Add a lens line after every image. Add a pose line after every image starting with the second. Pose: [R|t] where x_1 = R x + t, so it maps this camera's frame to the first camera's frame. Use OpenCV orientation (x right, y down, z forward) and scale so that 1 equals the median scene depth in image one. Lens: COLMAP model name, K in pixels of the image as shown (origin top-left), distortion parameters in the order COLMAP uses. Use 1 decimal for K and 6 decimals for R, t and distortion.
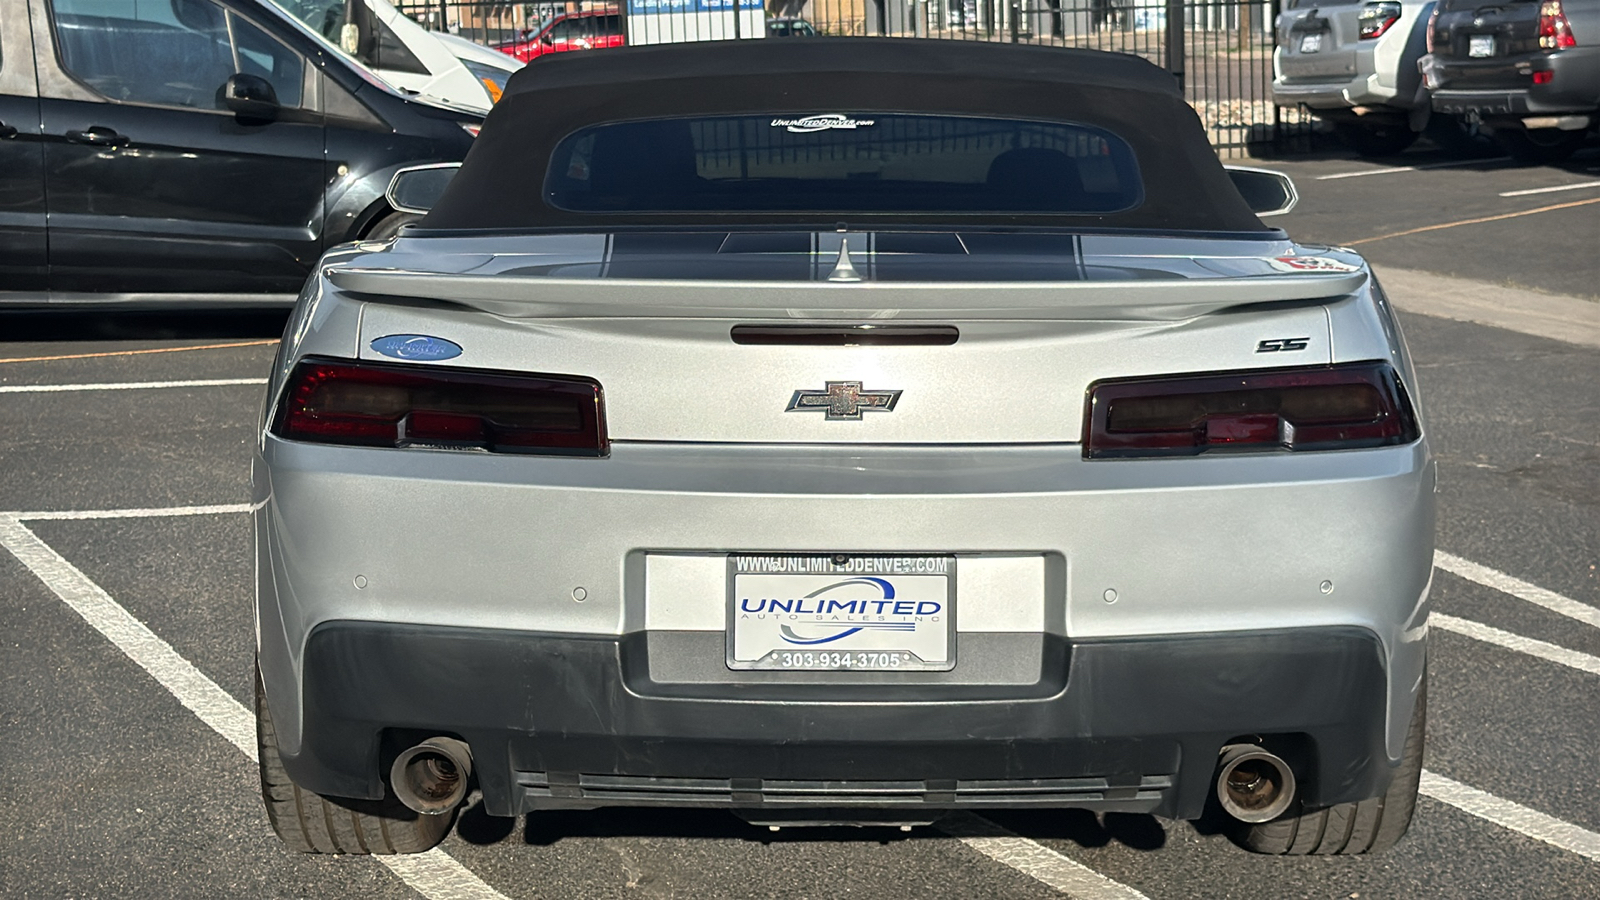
lens RADIAL K [[2711.1, 0, 805.1], [0, 2711.1, 453.9], [0, 0, 1]] dist [0.135796, 0.000000]
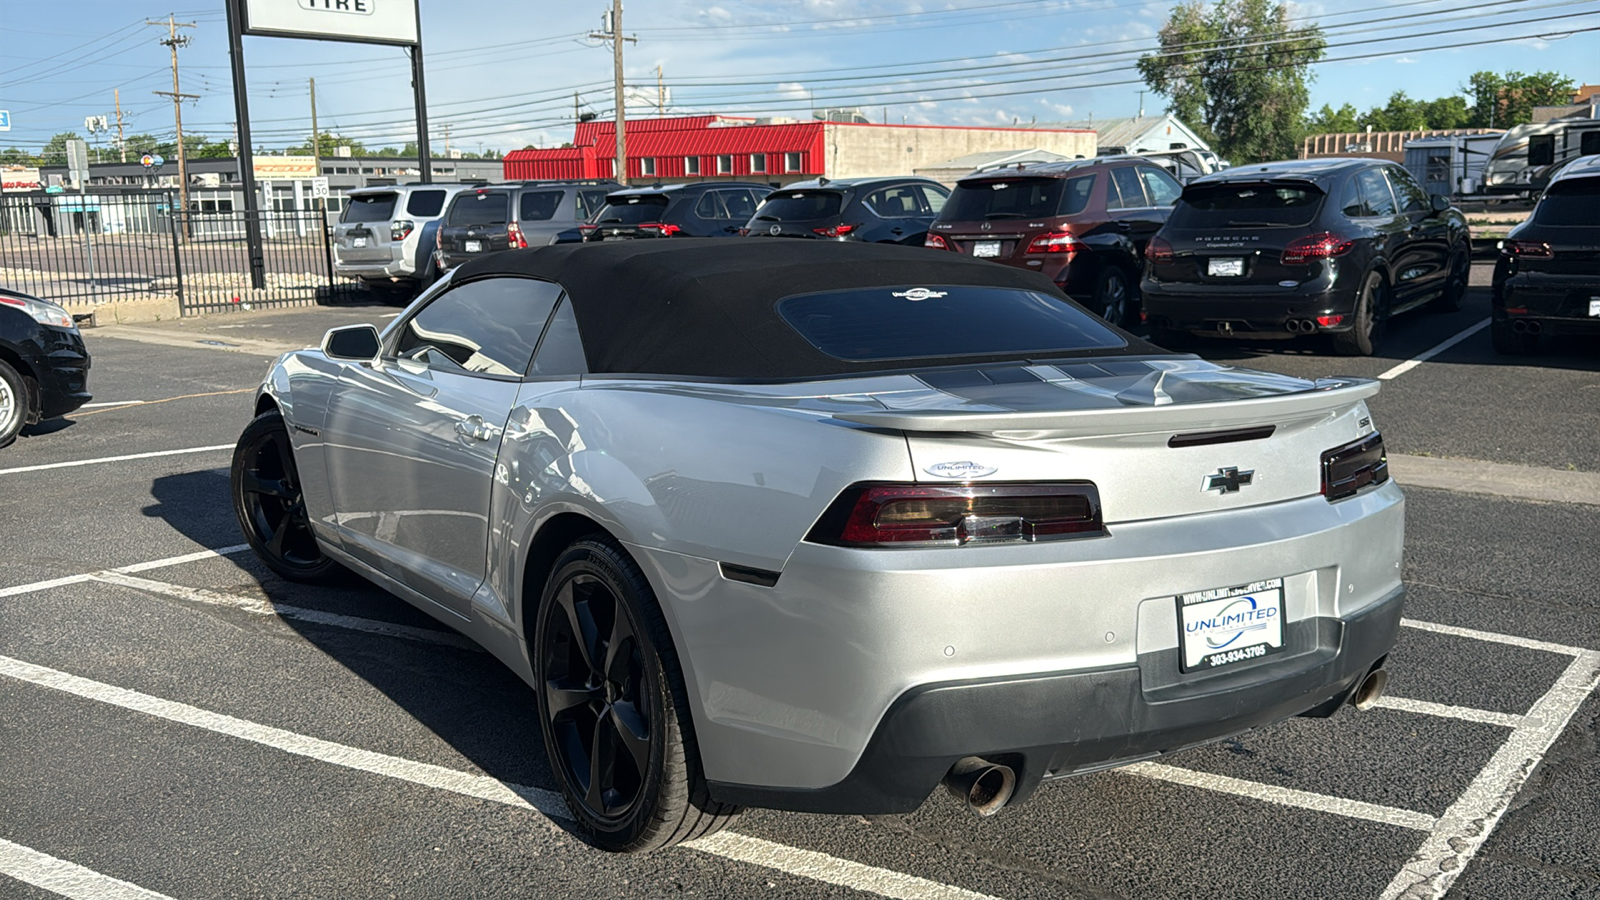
lens RADIAL K [[1377.3, 0, 793.6], [0, 1377.3, 423.7], [0, 0, 1]] dist [0.089307, -0.163215]
pose [[0.829673, -0.067035, 0.554210, -0.484062], [0.077970, 0.996948, 0.003863, -0.058144], [-0.552778, 0.040007, 0.832368, 0.399692]]
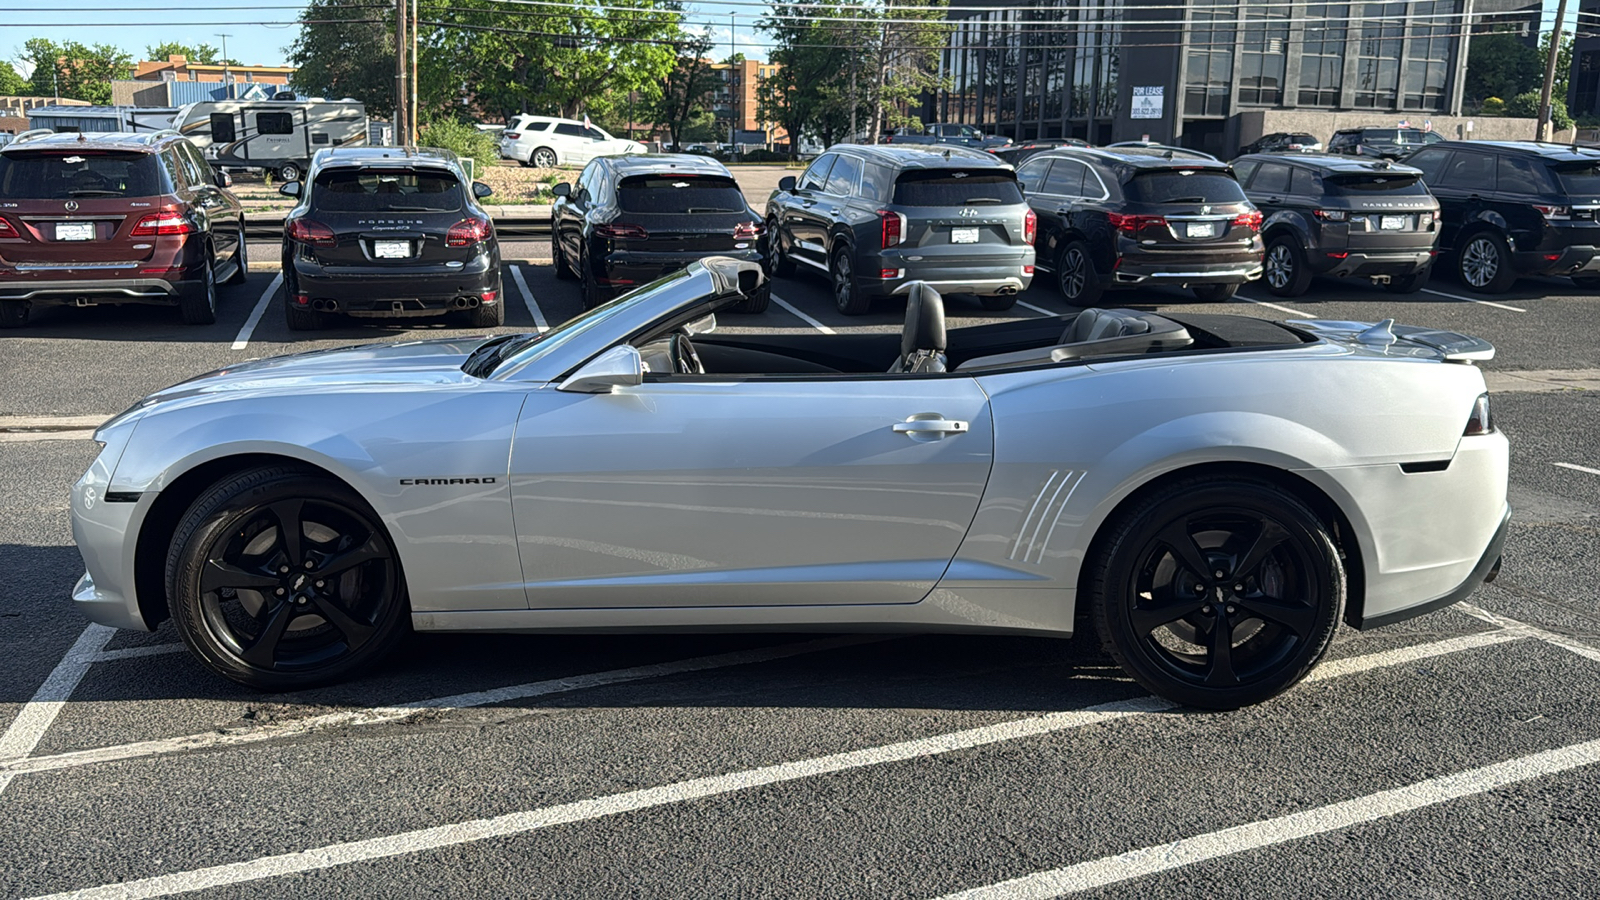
lens RADIAL K [[1377.3, 0, 807.1], [0, 1377.3, 453.9], [0, 0, 1]] dist [0.089307, -0.163215]
pose [[0.009017, -0.164600, 0.986319, -1.045696], [0.145699, 0.976049, 0.161554, -0.198760], [-0.989288, 0.142249, 0.032783, 1.221176]]
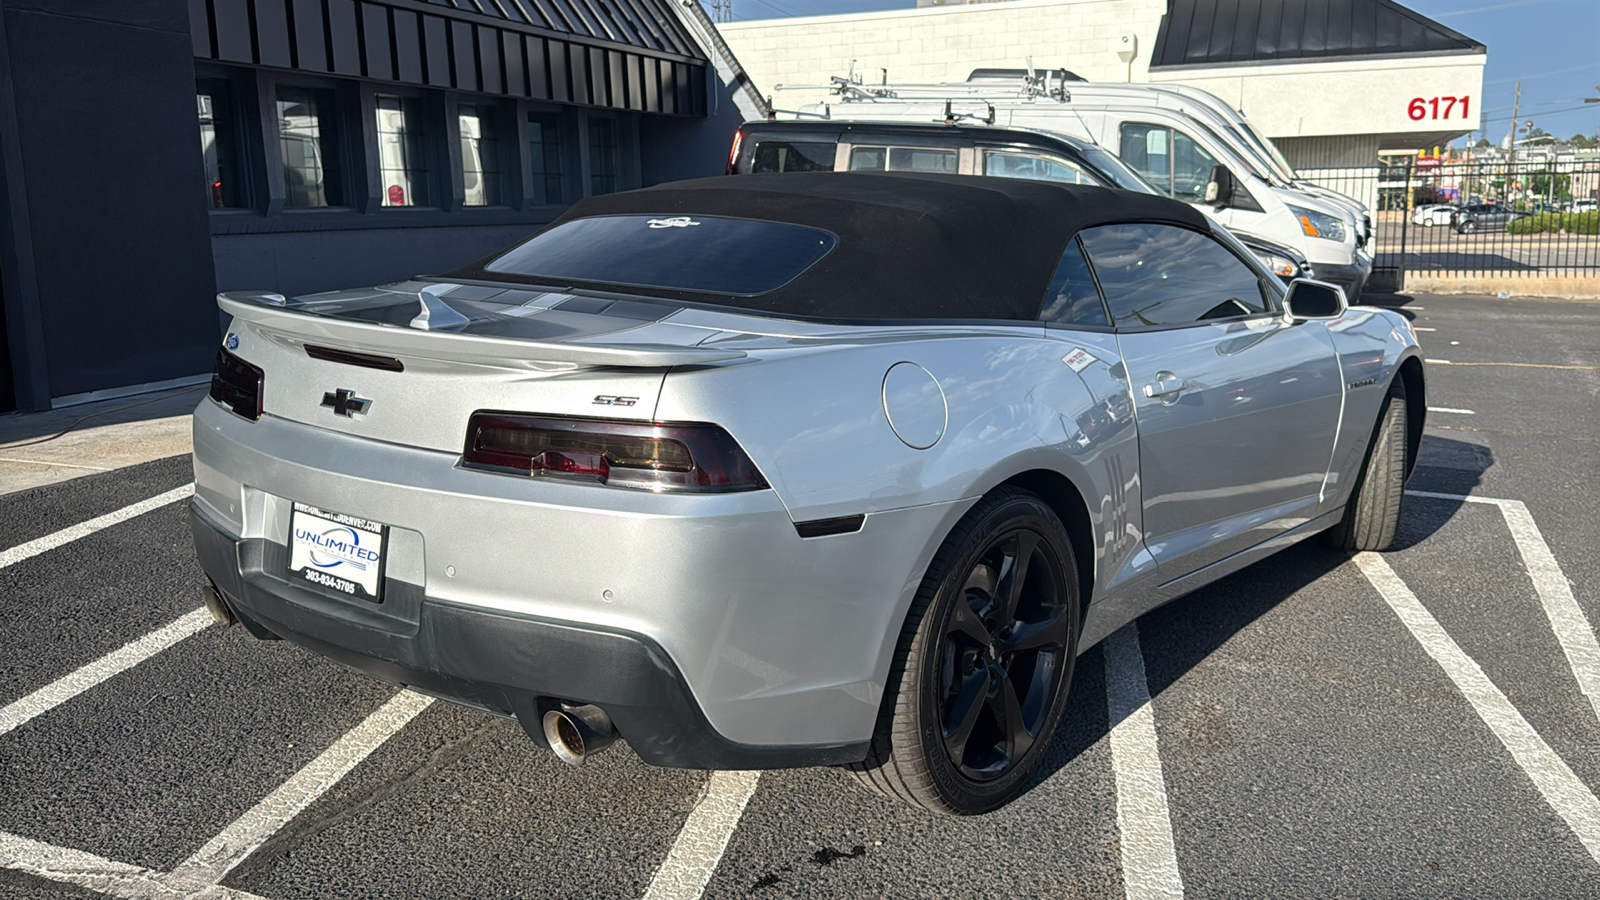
lens RADIAL K [[1377.3, 0, 825.5], [0, 1377.3, 454.6], [0, 0, 1]] dist [0.089307, -0.163215]
pose [[0.804571, 0.134287, -0.578474, 0.518904], [-0.115771, 0.990876, 0.069001, -0.058415], [0.582462, 0.011454, 0.812777, 0.443890]]
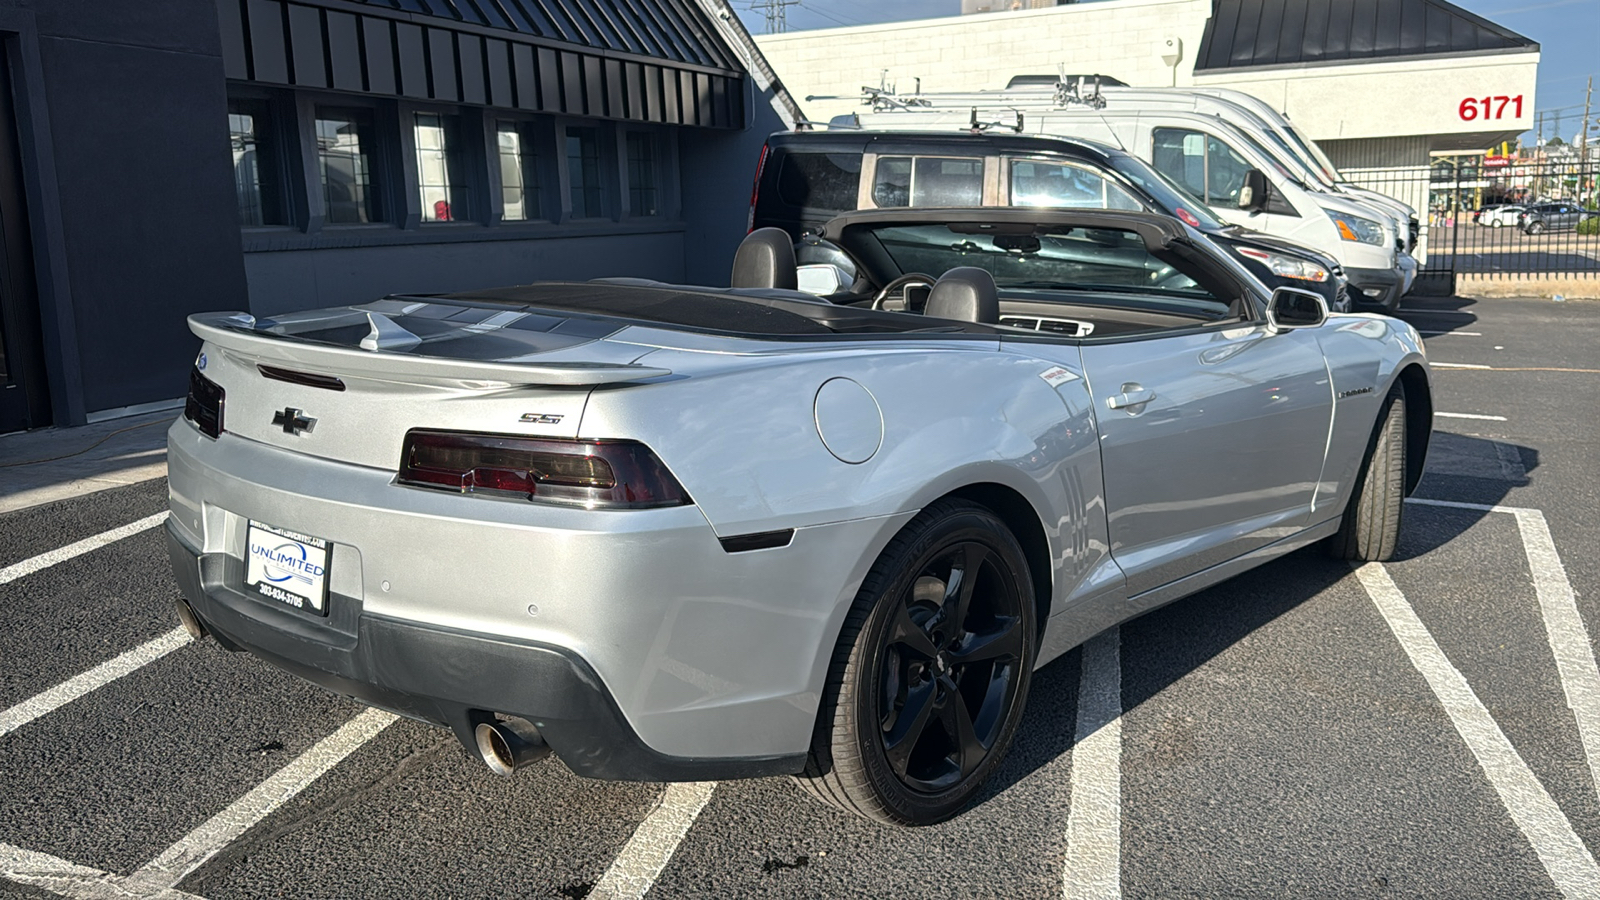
lens RADIAL K [[1377.3, 0, 821.1], [0, 1377.3, 456.1], [0, 0, 1]] dist [0.089307, -0.163215]
pose [[0.778129, 0.128427, -0.614834, 0.565444], [-0.108539, 0.991641, 0.069768, -0.068198], [0.618655, 0.012445, 0.785564, 0.469633]]
